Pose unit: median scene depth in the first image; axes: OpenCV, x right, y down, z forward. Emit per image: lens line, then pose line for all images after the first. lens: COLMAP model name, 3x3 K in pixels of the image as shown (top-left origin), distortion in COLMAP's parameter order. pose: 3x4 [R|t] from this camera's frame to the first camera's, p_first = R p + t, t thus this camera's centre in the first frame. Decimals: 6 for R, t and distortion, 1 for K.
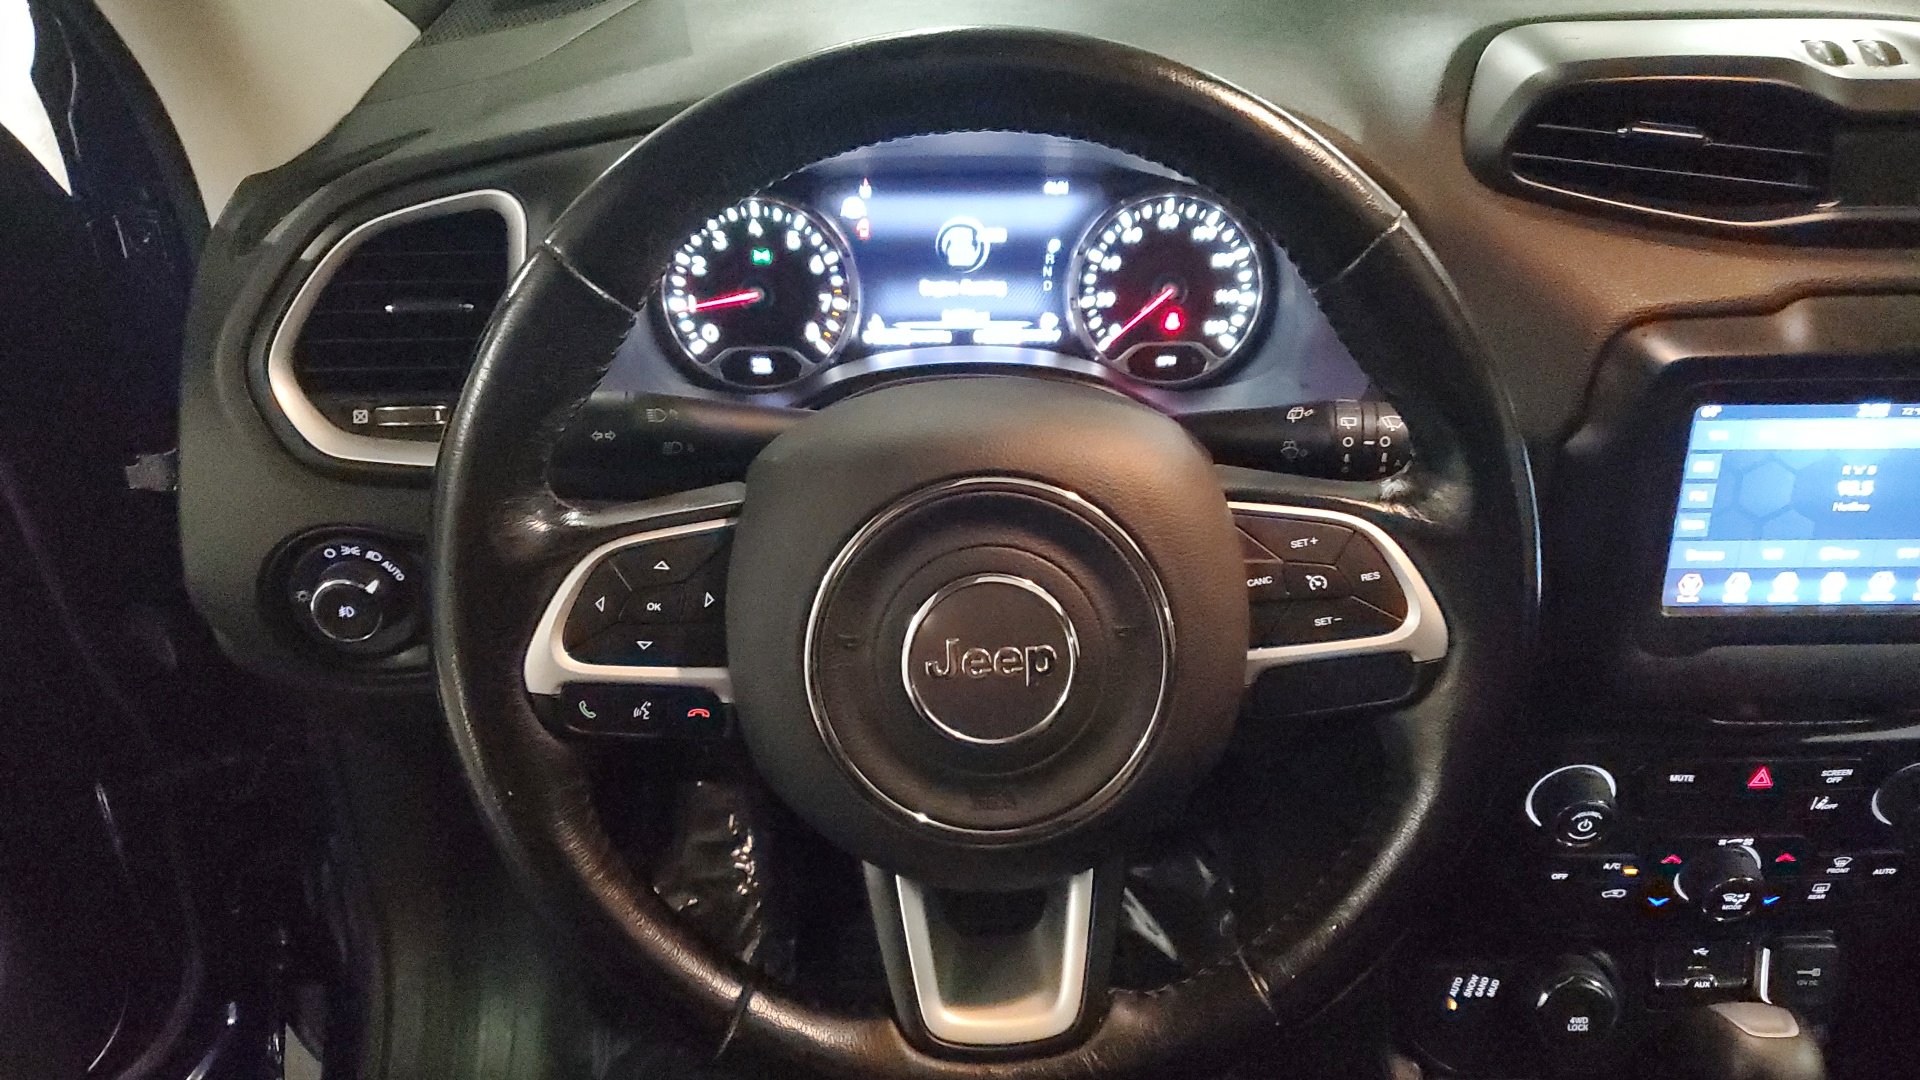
lens RADIAL K [[1501.2, 0, 978.9], [0, 1501.2, 550.4], [0, 0, 1]] dist [0.117270, -0.158909]
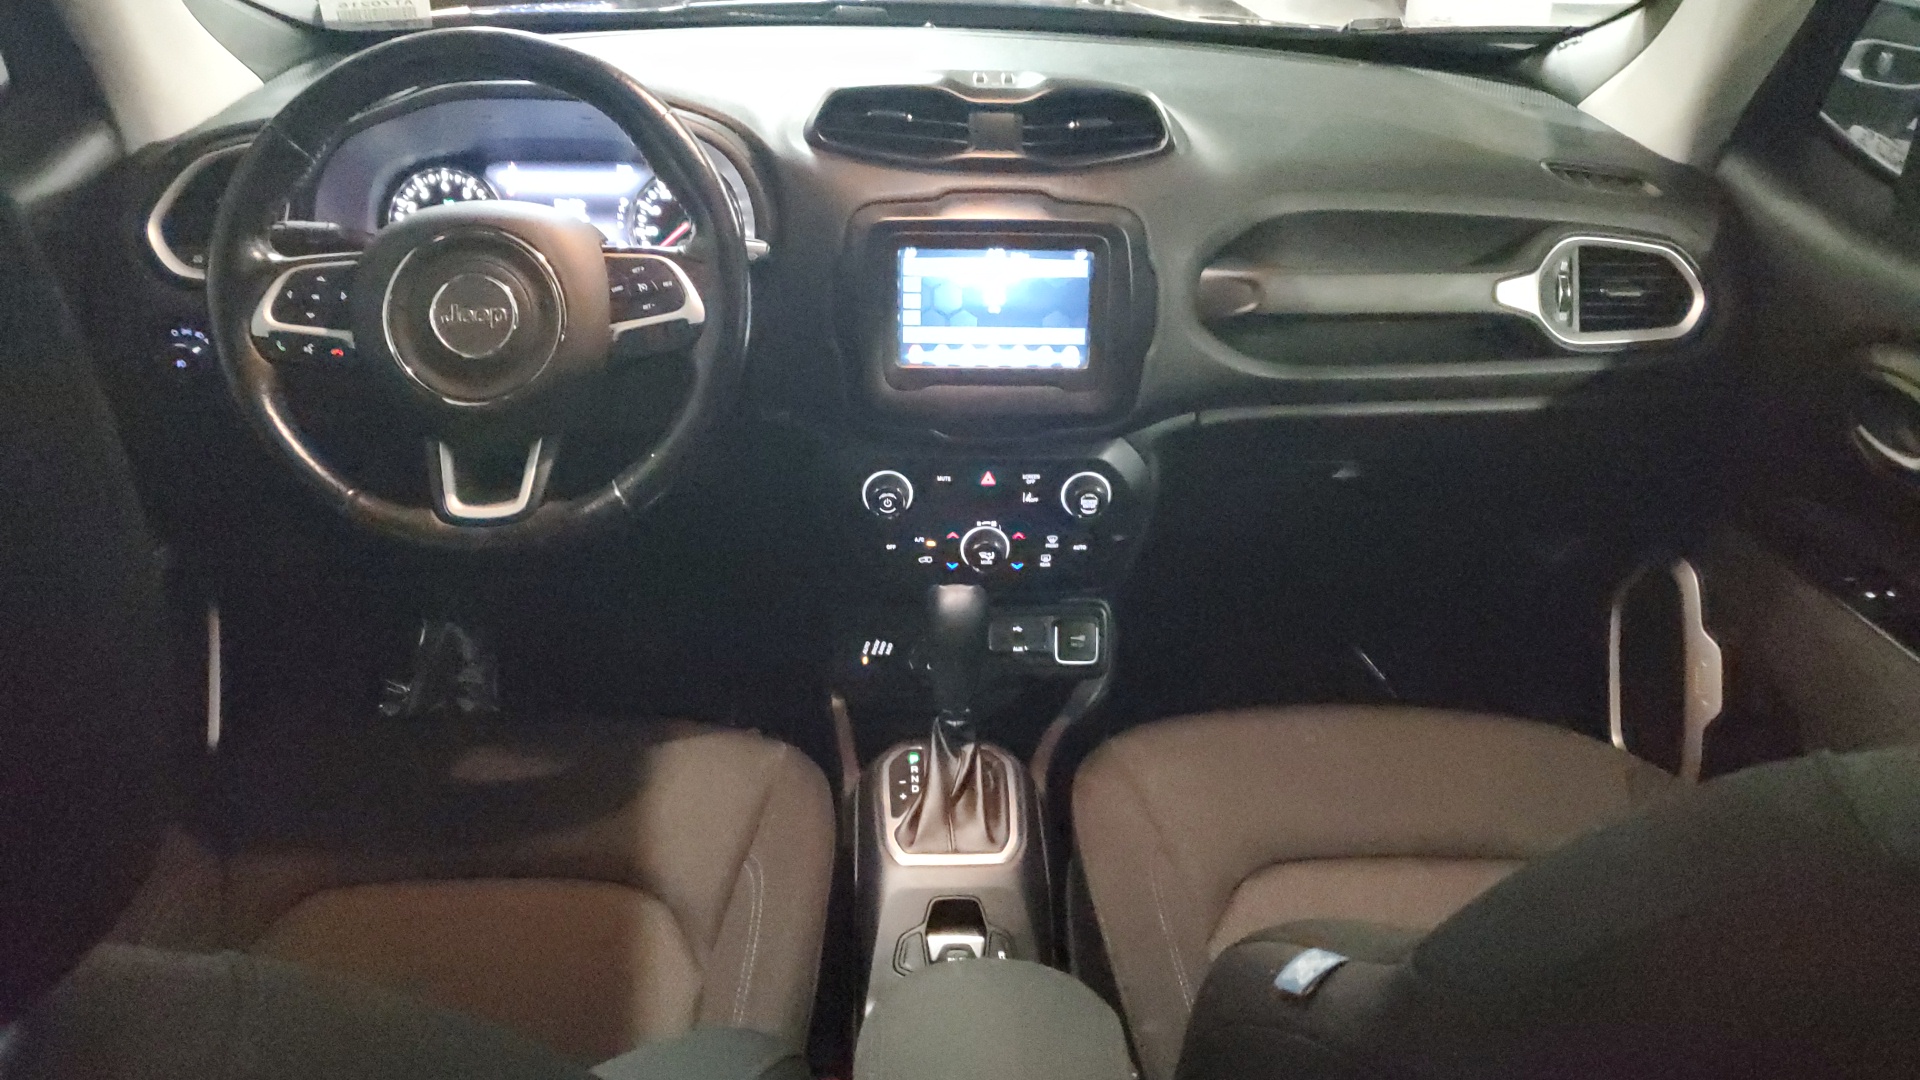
lens RADIAL K [[1500.1, 0, 960.0], [0, 1500.1, 540.0], [0, 0, 1]] dist [0.104580, -0.157555]
pose [[0.999957, 0.006203, 0.006891, 0.510230], [-0.005017, 0.987035, -0.160429, 0.546358], [-0.007796, 0.160388, 0.987023, -0.778527]]
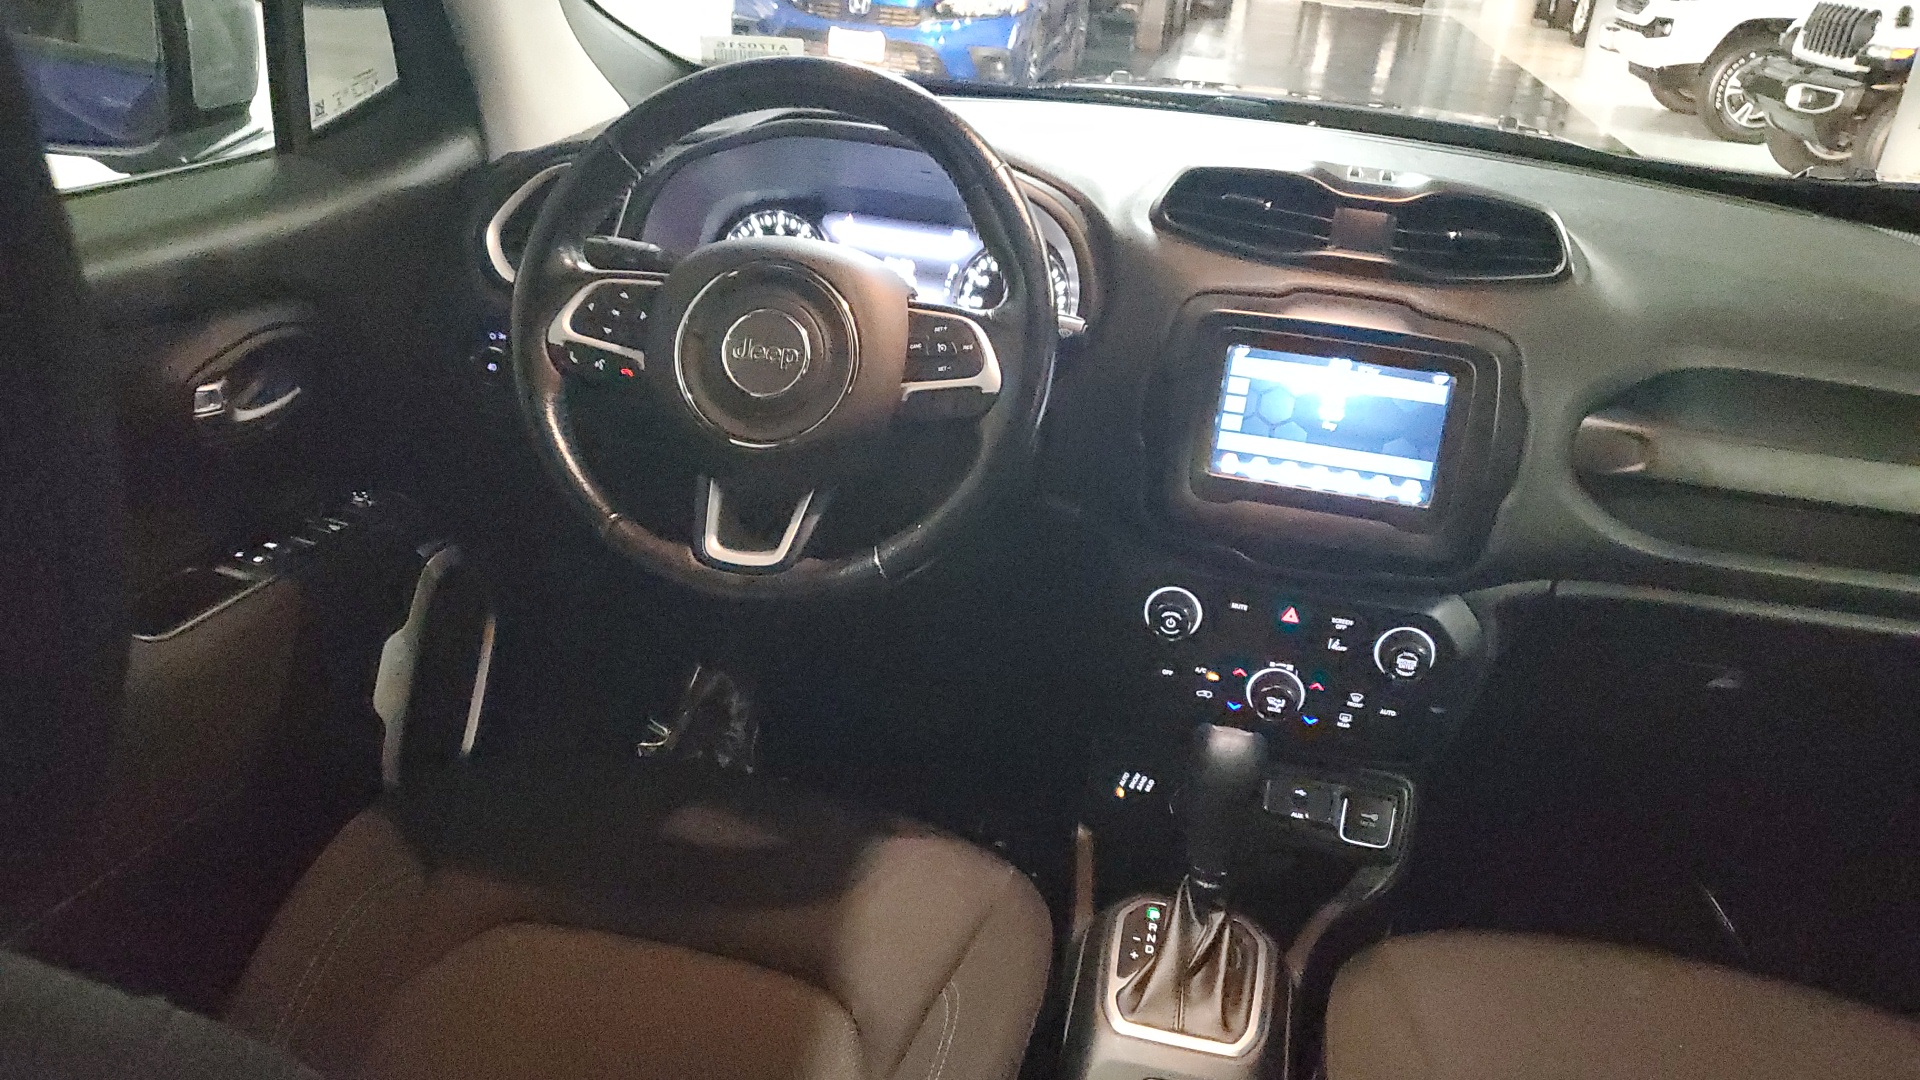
lens RADIAL K [[1511.7, 0, 944.0], [0, 1511.7, 563.9], [0, 0, 1]] dist [0.217743, -0.869055]
pose [[0.961221, 0.165795, -0.220379, 0.552373], [-0.210845, 0.956894, -0.199746, 0.530198], [0.177762, 0.238465, 0.954743, -0.616983]]
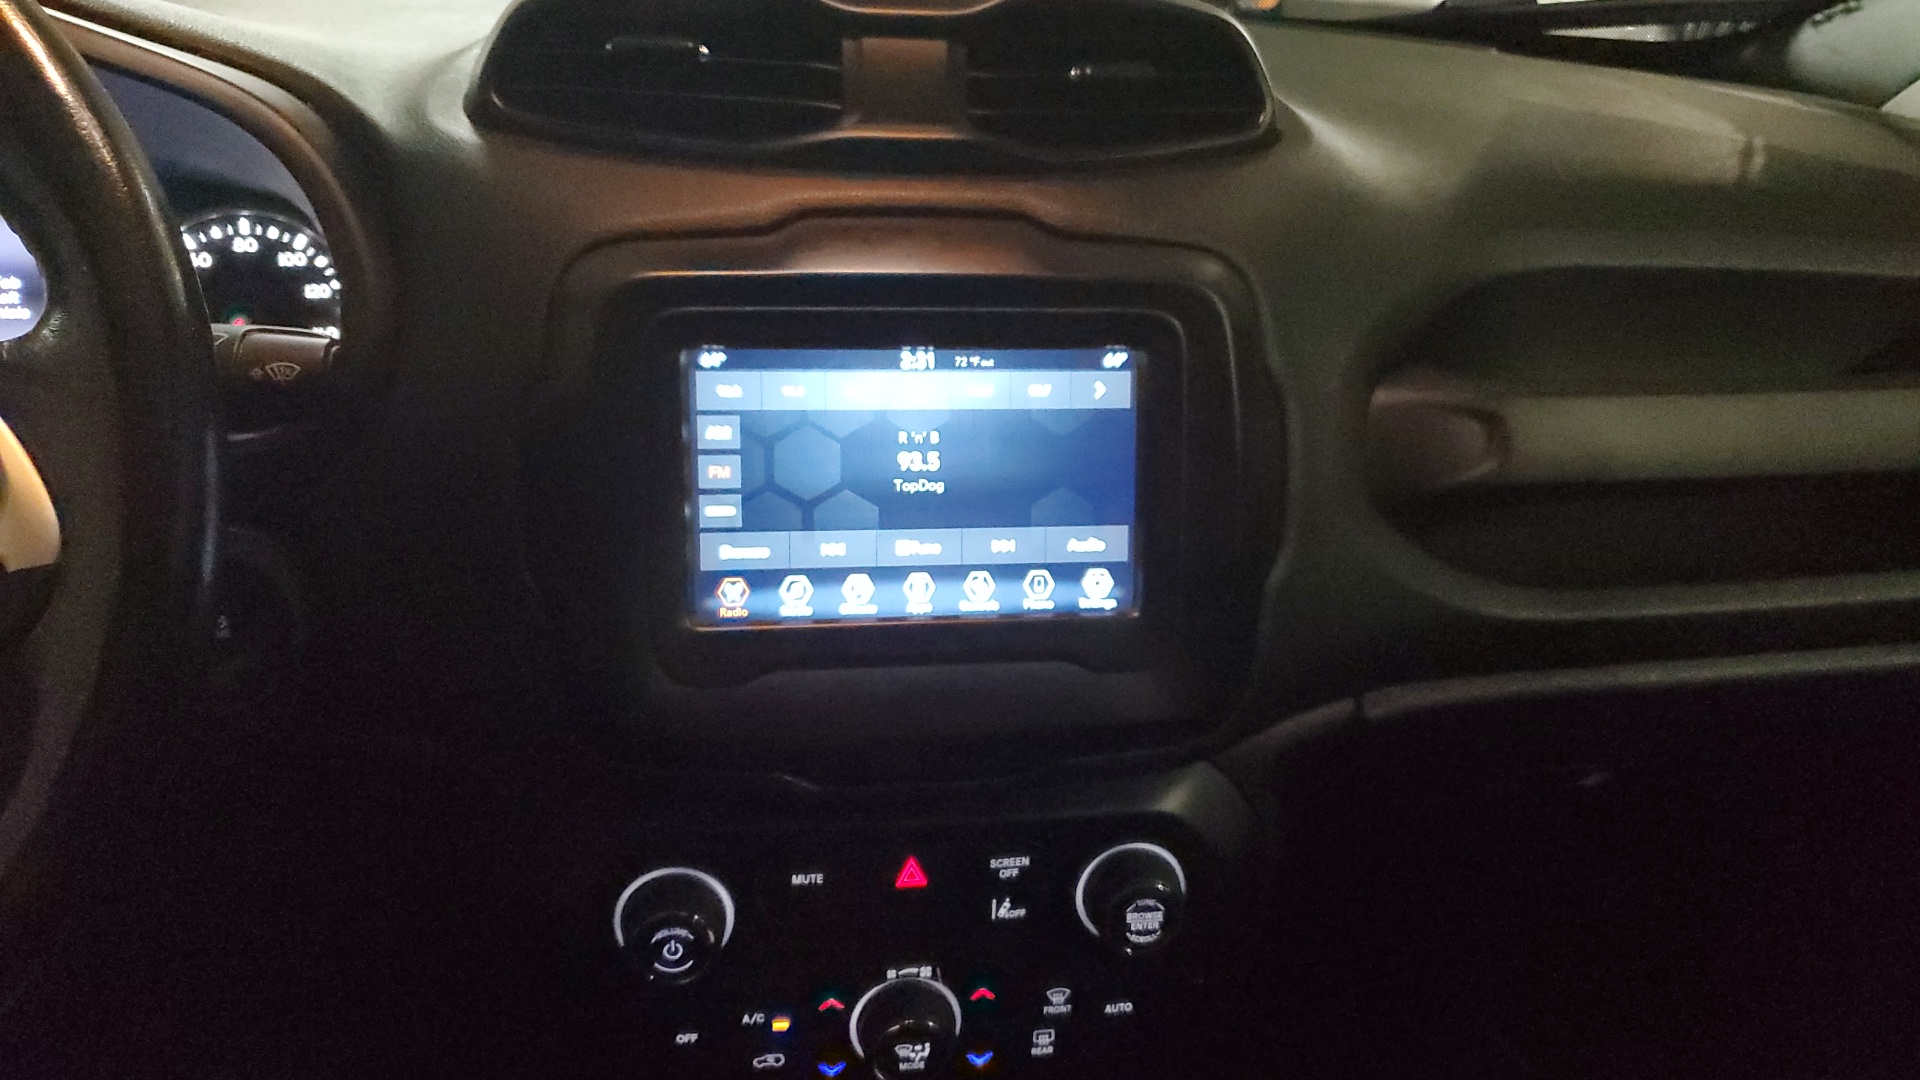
lens RADIAL K [[1500.1, 0, 960.0], [0, 1500.1, 540.0], [0, 0, 1]] dist [0.104580, -0.157555]
pose [[0.994077, -0.022057, 0.106419, 0.501450], [0.048260, 0.966942, -0.250388, 0.194170], [-0.097378, 0.254041, 0.962279, 0.249538]]
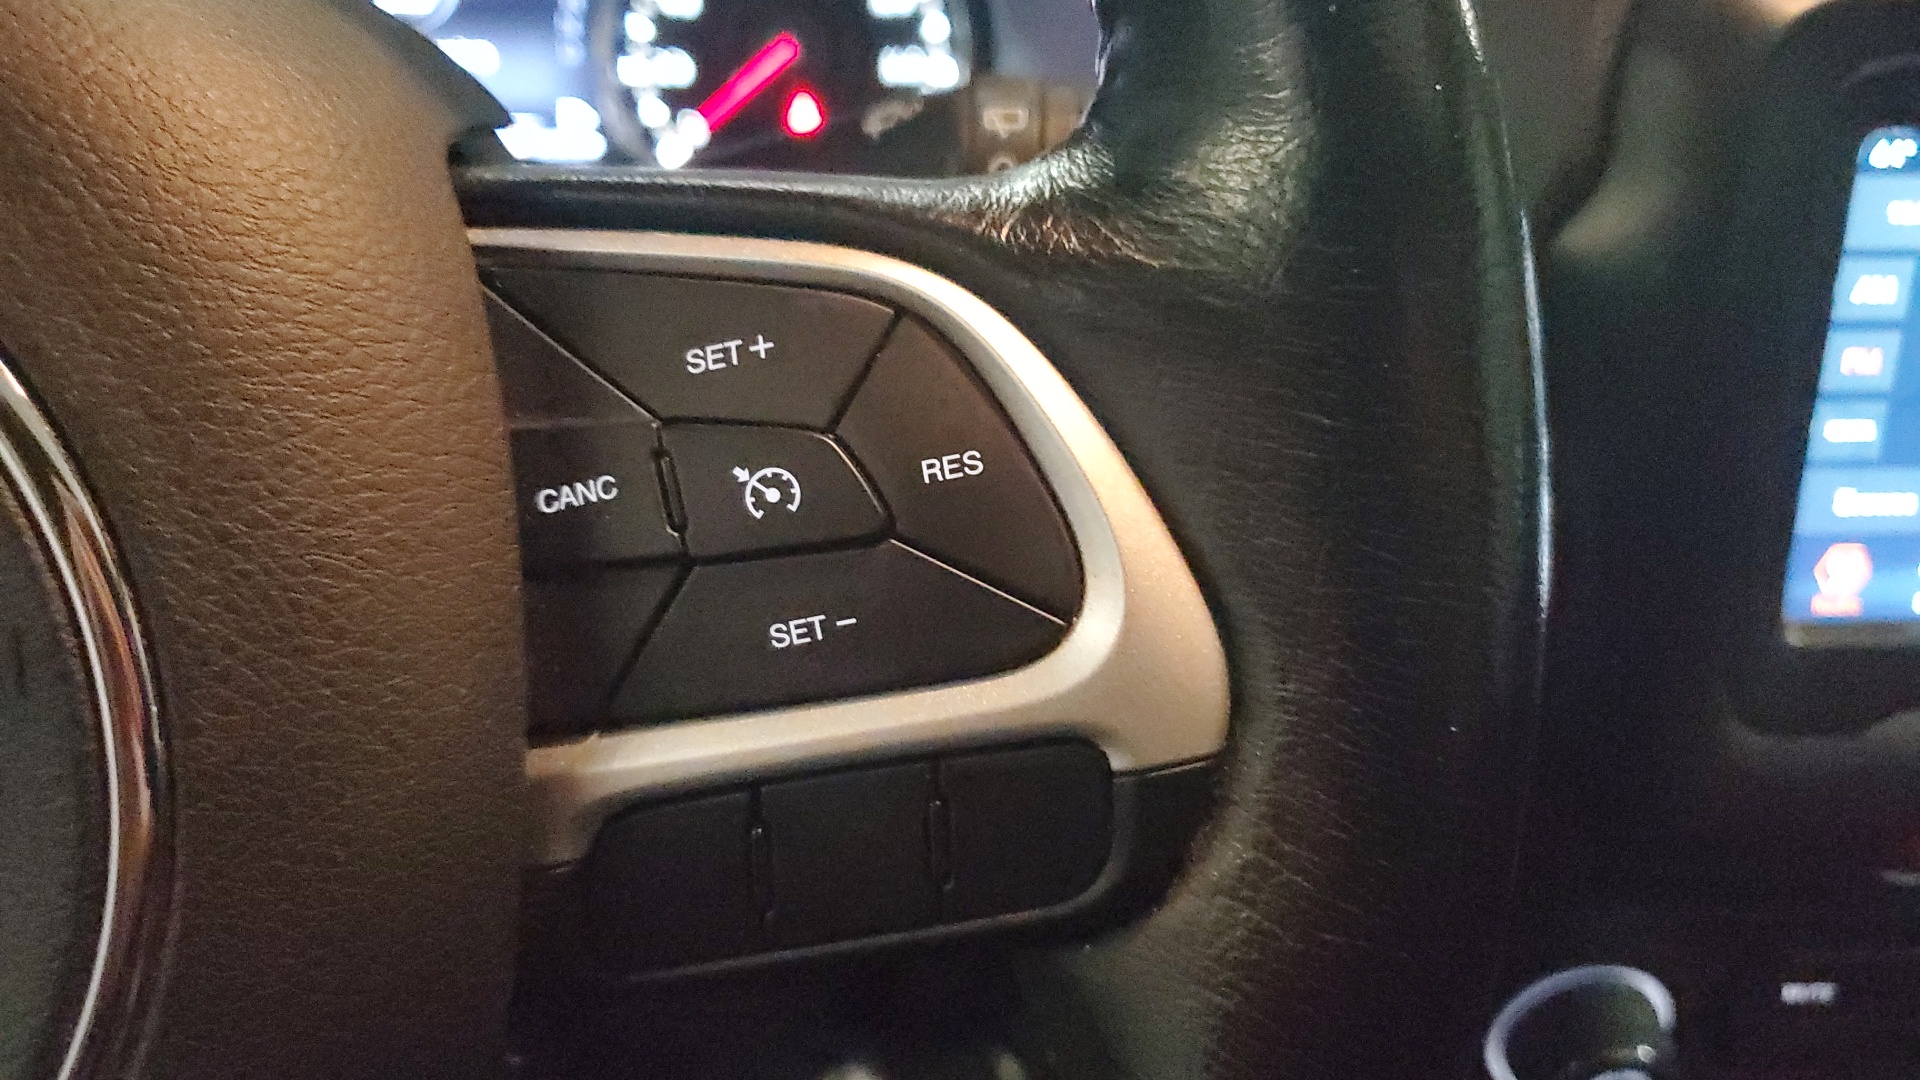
lens RADIAL K [[1500.1, 0, 960.0], [0, 1500.1, 540.0], [0, 0, 1]] dist [0.104580, -0.157555]
pose [[0.999511, -0.009272, 0.029856, 0.198837], [0.011121, 0.997991, -0.062376, 0.037978], [-0.029218, 0.062677, 0.997606, 0.571440]]
